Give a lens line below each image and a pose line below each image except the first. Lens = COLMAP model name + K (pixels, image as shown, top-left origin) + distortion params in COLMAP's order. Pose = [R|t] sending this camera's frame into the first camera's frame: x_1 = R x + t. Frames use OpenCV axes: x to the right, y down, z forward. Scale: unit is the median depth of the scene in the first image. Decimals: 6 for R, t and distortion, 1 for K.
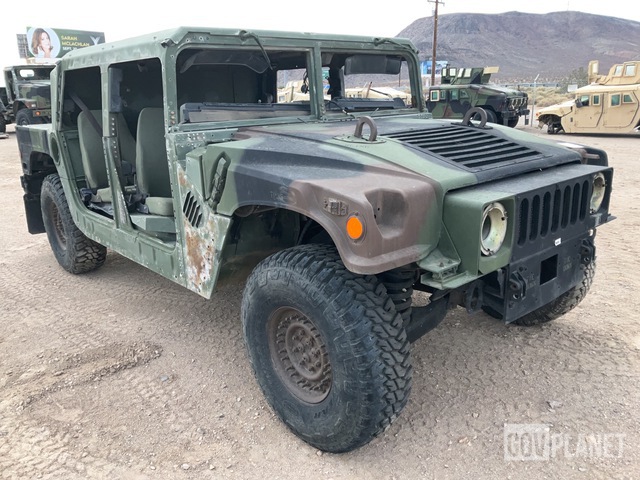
lens RADIAL K [[533.4, 0, 306.3], [0, 533.4, 239.2], [0, 0, 1]] dist [-0.006434, -0.006108]
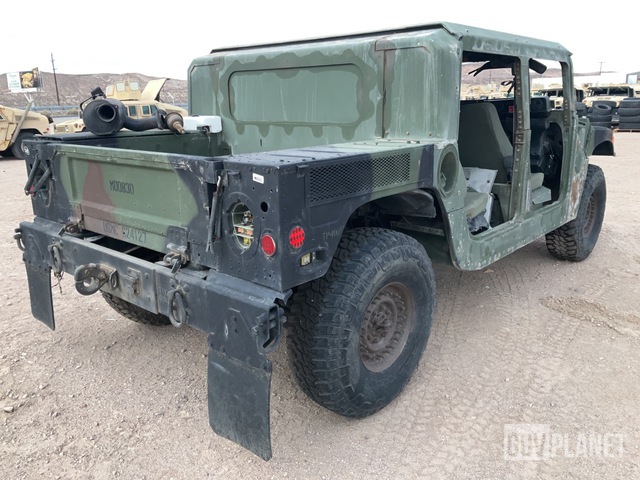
lens RADIAL K [[530.9, 0, 329.4], [0, 530.9, 238.0], [0, 0, 1]] dist [-0.001208, -0.007968]
pose [[-0.139756, -0.228017, 0.963575, -1.244273], [0.281196, 0.923921, 0.259418, -0.345930], [-0.949419, 0.307209, -0.065006, 1.390501]]
